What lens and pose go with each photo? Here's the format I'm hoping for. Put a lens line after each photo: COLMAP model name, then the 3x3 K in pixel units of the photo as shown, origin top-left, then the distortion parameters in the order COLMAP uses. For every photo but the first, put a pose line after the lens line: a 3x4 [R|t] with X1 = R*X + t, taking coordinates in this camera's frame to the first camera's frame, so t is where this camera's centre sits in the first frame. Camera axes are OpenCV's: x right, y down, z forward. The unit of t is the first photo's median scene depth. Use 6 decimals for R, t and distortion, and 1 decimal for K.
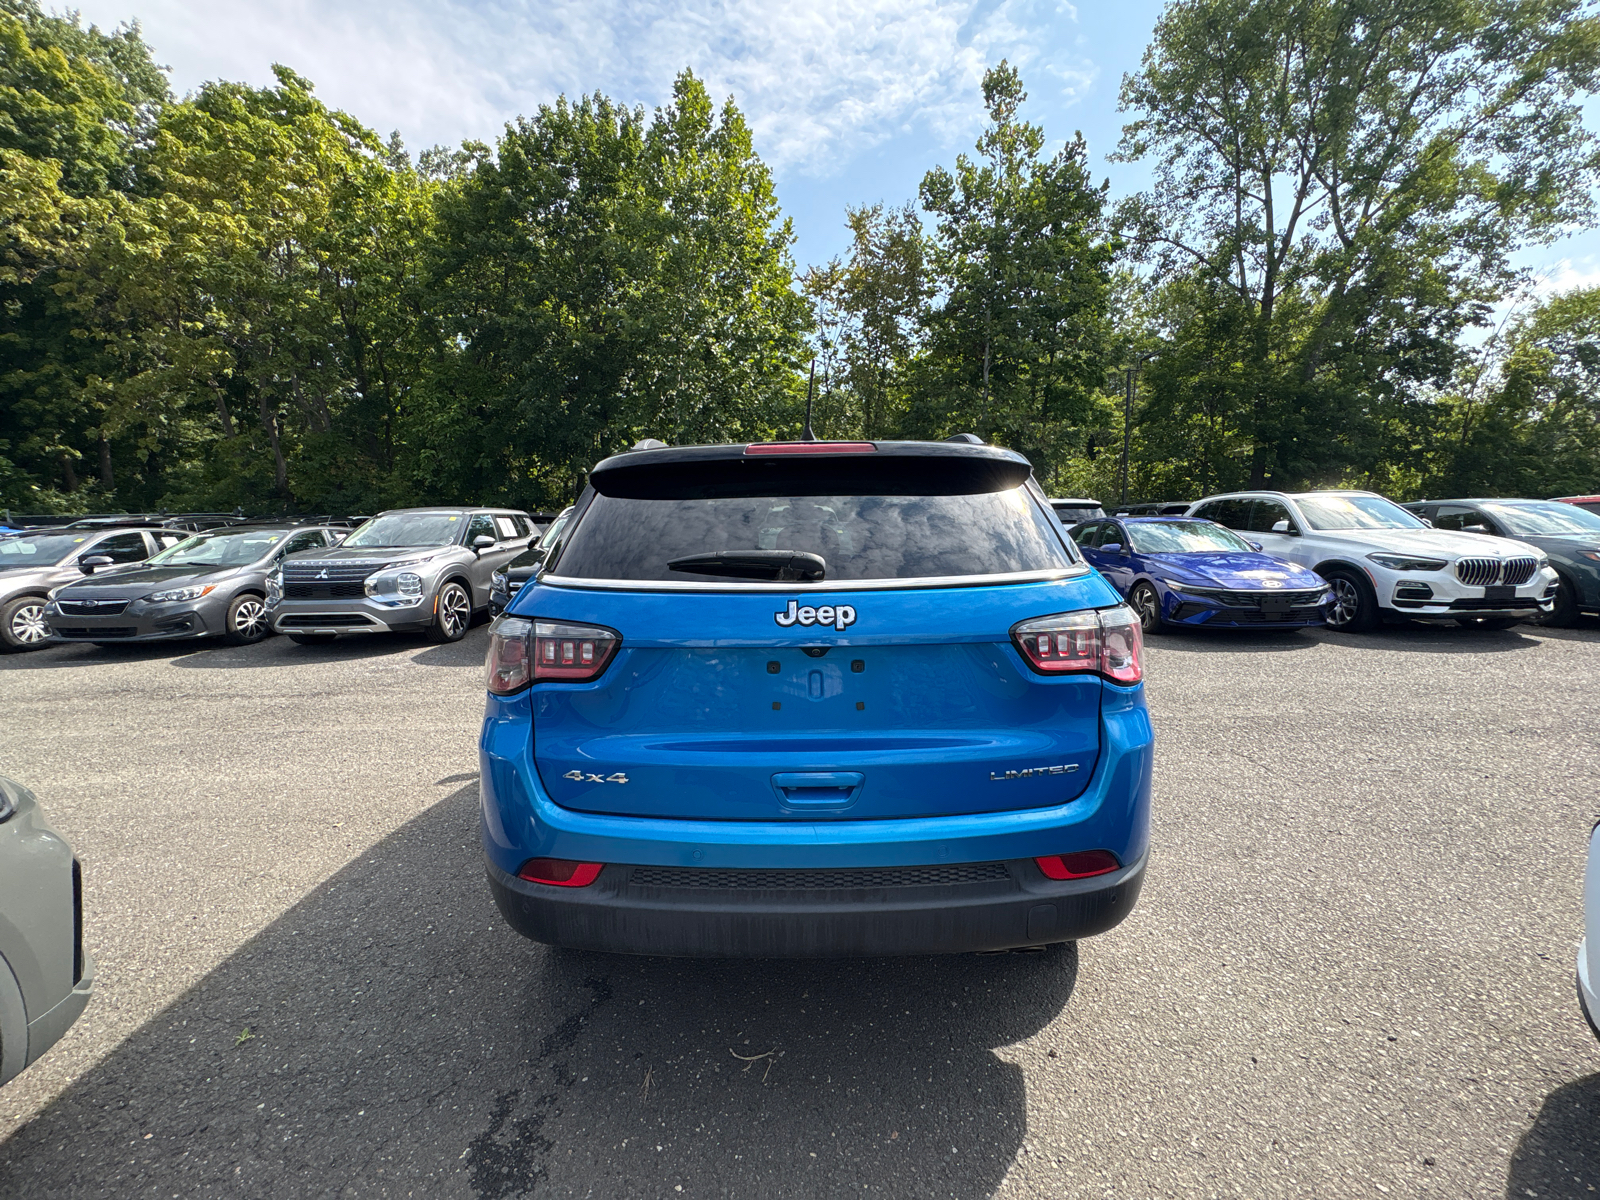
lens RADIAL K [[639.2, 0, 796.6], [0, 639.2, 595.7], [0, 0, 1]] dist [0.001270, -0.000406]
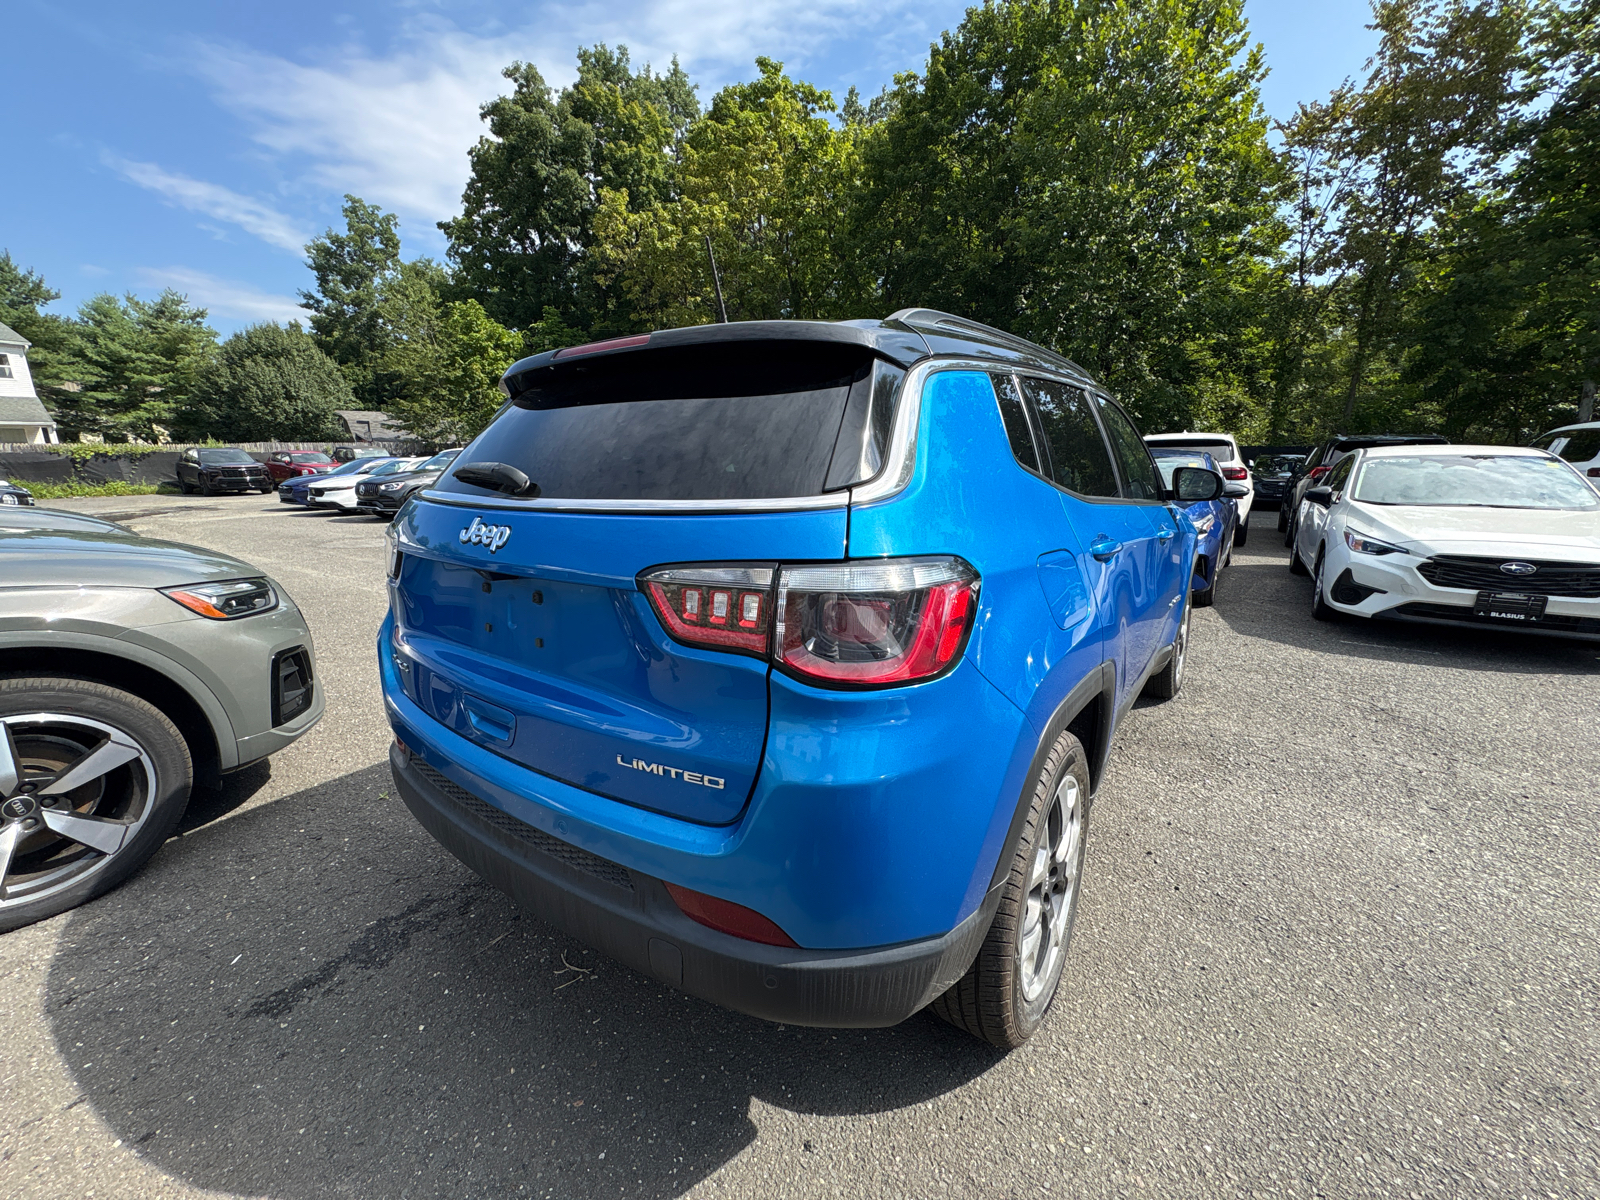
lens RADIAL K [[639.2, 0, 794.6], [0, 639.2, 596.8], [0, 0, 1]] dist [0.001270, -0.000406]
pose [[0.808708, 0.134791, -0.572558, 0.051768], [-0.076306, 0.989206, 0.125099, -0.001566], [0.583239, -0.057479, 0.810264, 0.029103]]
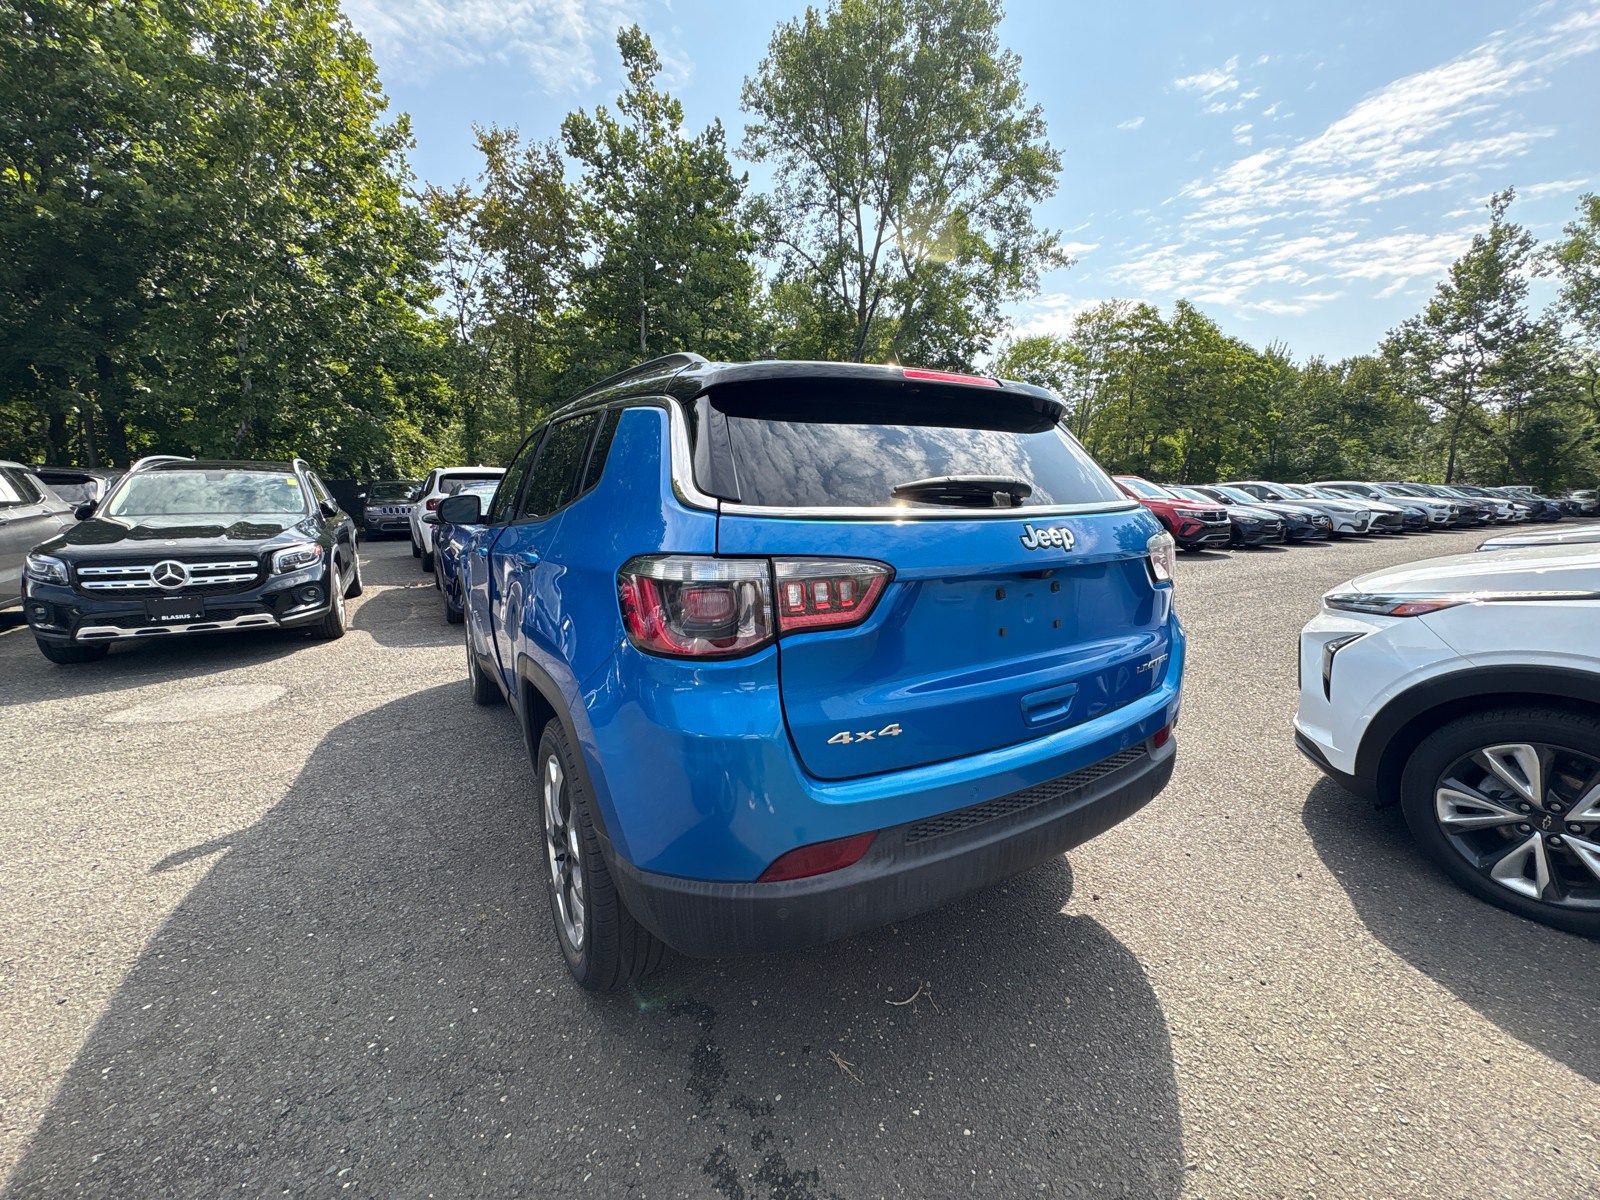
lens RADIAL K [[639.2, 0, 796.7], [0, 639.2, 595.9], [0, 0, 1]] dist [0.001270, -0.000406]
pose [[0.850400, -0.074989, 0.520765, -0.048852], [0.052769, 0.996956, 0.057389, 0.002446], [-0.523484, -0.021324, 0.851769, 0.018595]]
